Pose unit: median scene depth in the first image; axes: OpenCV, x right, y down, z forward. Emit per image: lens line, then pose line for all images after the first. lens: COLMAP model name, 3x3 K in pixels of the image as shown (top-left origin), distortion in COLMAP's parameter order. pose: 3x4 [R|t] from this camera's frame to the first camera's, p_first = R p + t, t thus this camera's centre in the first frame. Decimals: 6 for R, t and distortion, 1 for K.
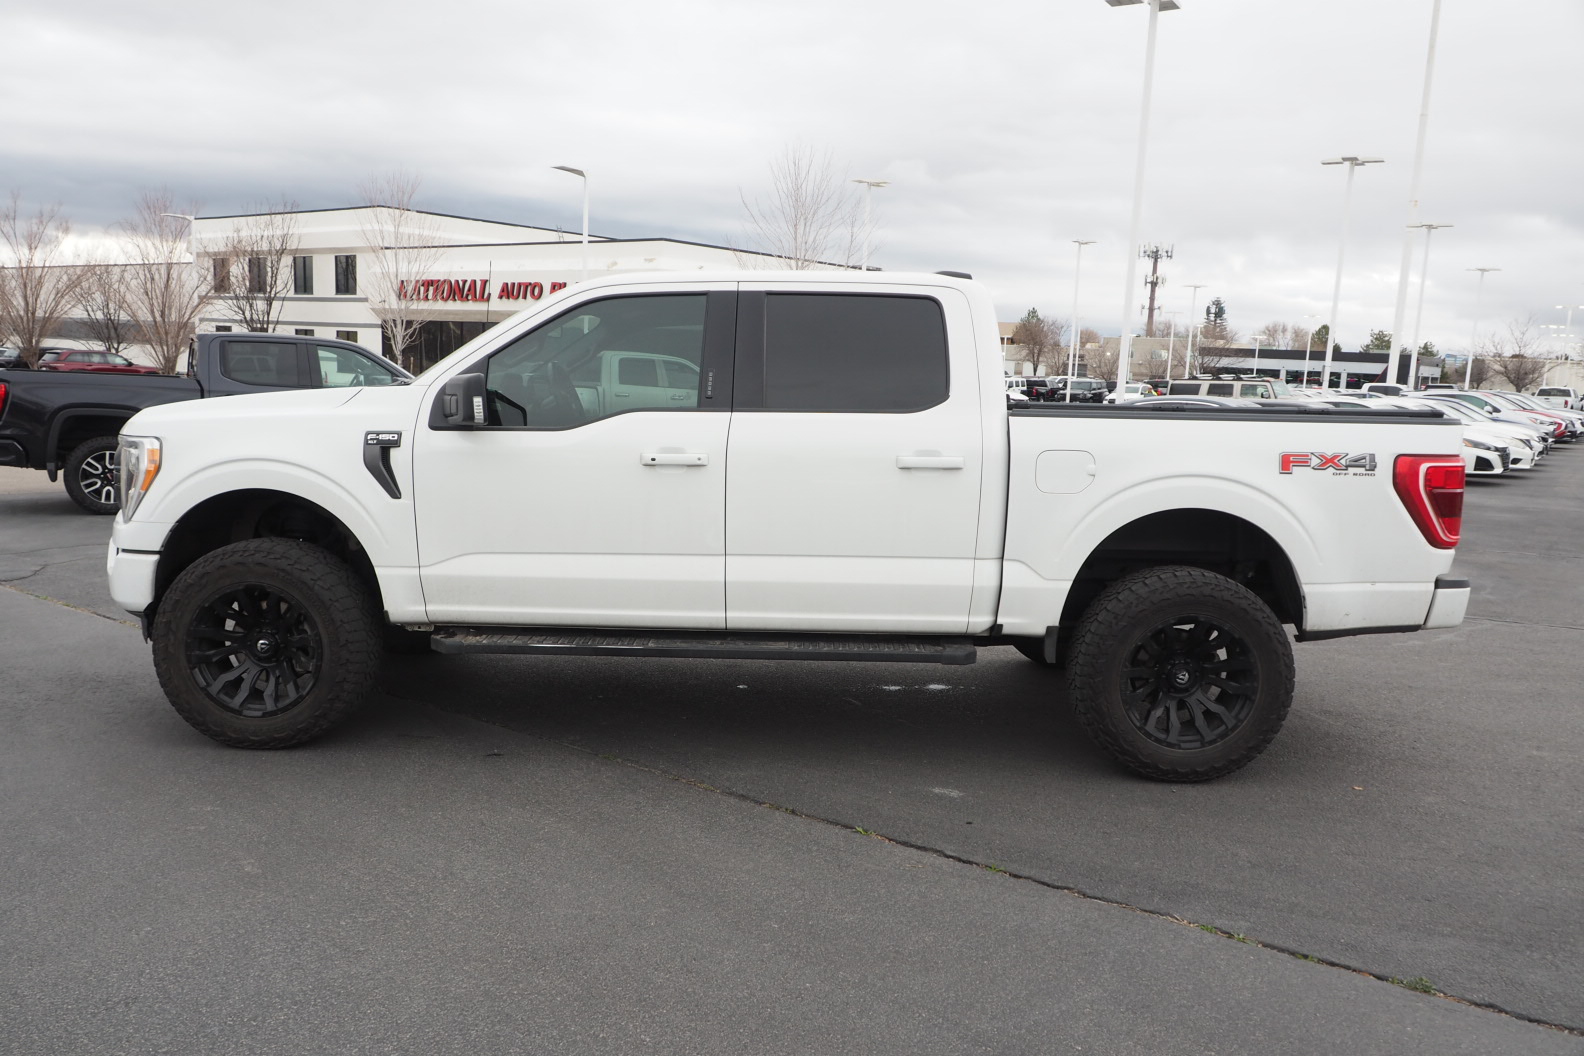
lens RADIAL K [[1138.0, 0, 798.1], [0, 1138.0, 527.1], [0, 0, 1]] dist [-0.026720, 0.007531]
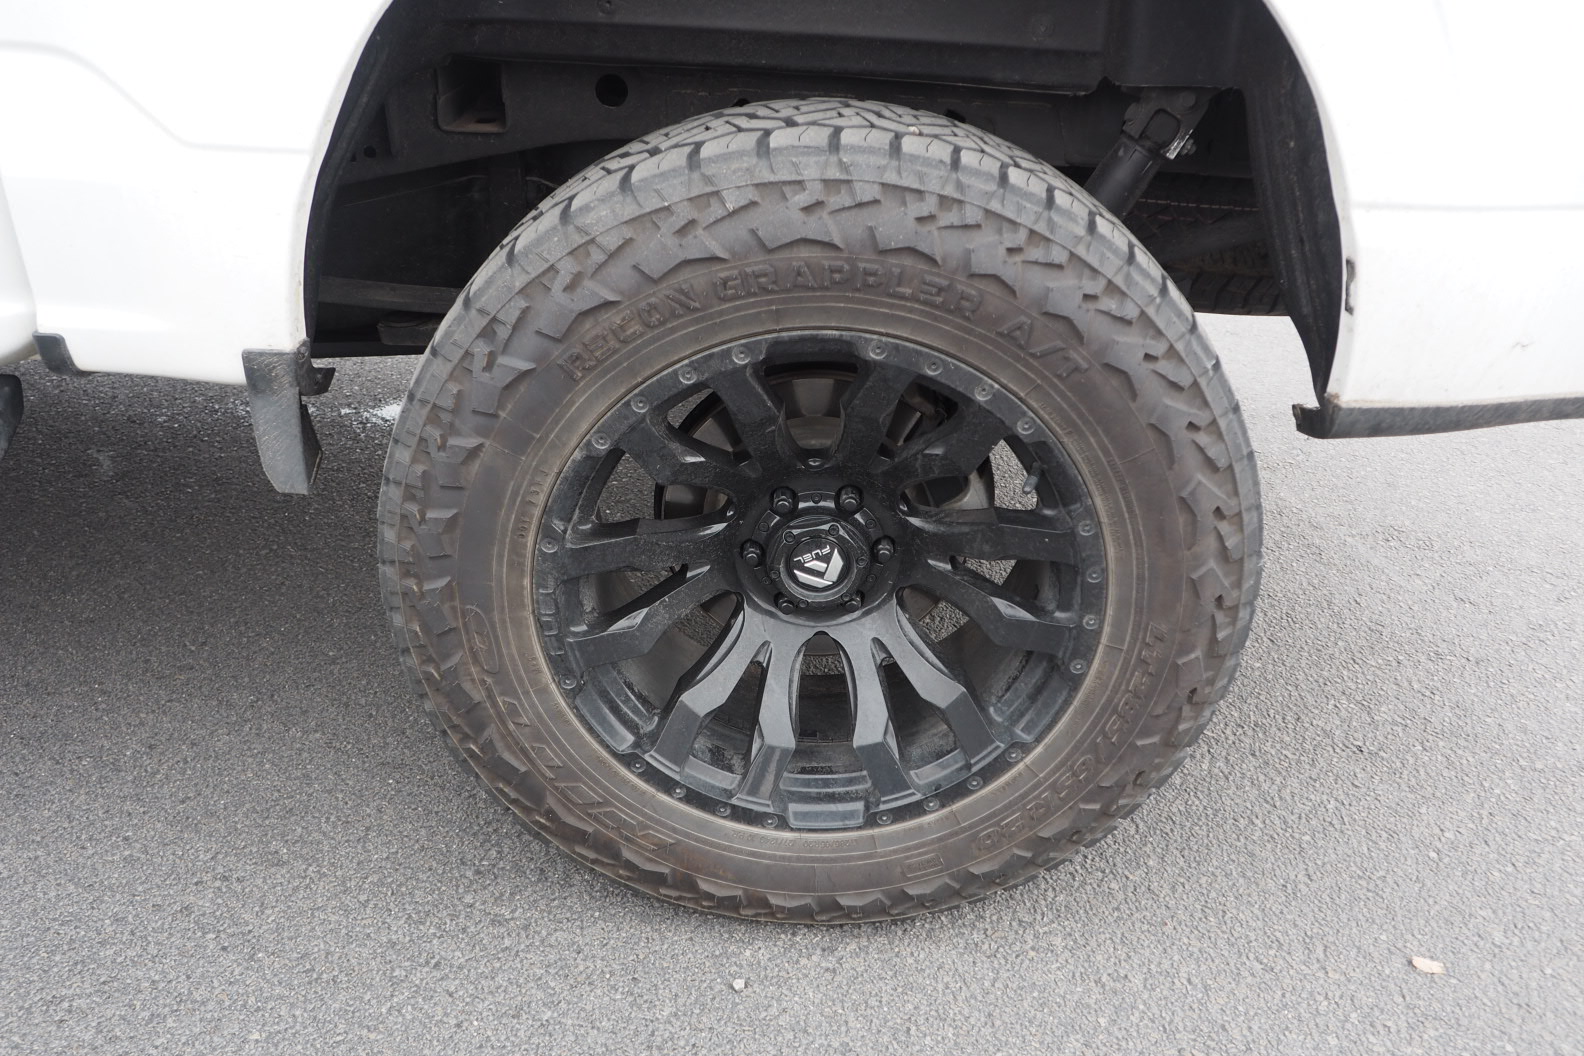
lens RADIAL K [[1354.8, 0, 791.6], [0, 1354.8, 537.6], [0, 0, 1]] dist [-0.026541, 0.008399]
pose [[0.999487, 0.031831, 0.003576, 0.337939], [-0.031151, 0.939954, 0.339876, 0.024958], [0.007458, -0.339813, 0.940463, 0.732166]]
